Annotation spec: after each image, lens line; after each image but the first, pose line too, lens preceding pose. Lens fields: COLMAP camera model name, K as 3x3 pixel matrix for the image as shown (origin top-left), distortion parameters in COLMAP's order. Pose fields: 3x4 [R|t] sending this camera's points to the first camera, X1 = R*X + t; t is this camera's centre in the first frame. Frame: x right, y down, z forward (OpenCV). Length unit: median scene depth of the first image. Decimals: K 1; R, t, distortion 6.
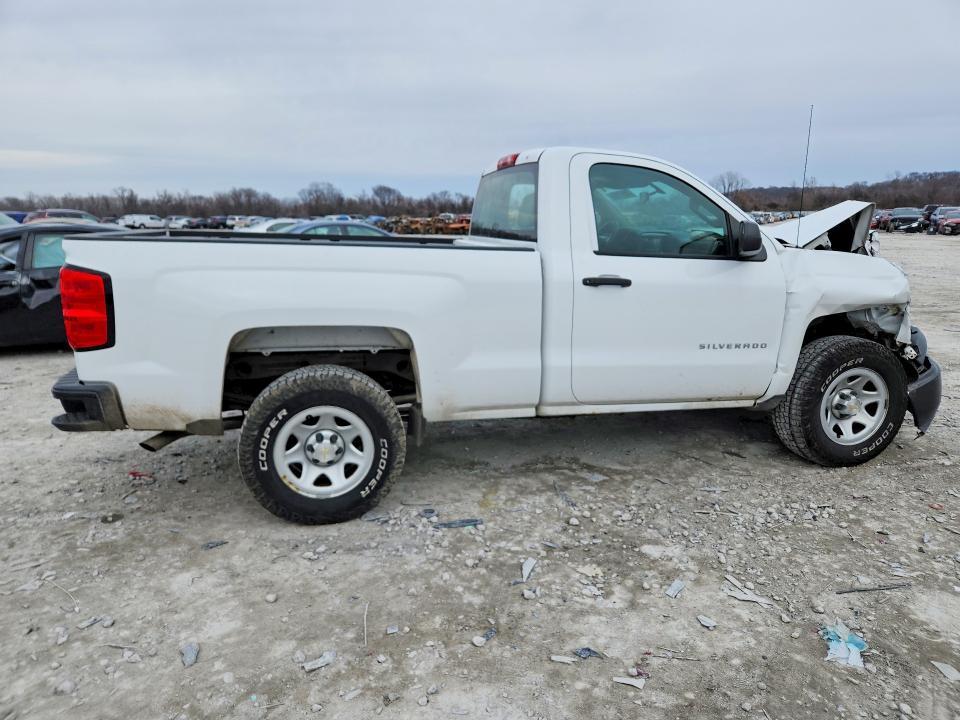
lens RADIAL K [[663.0, 0, 480.0], [0, 663.0, 360.0], [0, 0, 1]] dist [0.068879, -0.058643]
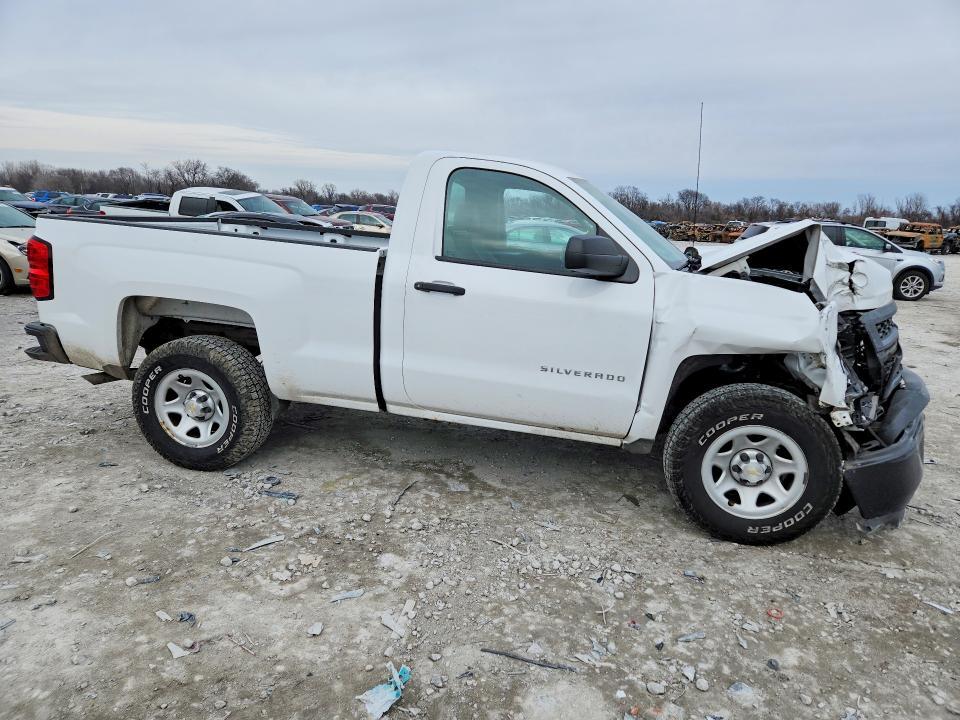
lens RADIAL K [[652.9, 0, 480.0], [0, 652.9, 360.0], [0, 0, 1]] dist [0.076729, -0.059538]
pose [[0.892416, 0.138694, -0.429370, 0.703474], [-0.139292, 0.989790, 0.030213, -0.051787], [0.429176, 0.032846, 0.902623, 0.158667]]
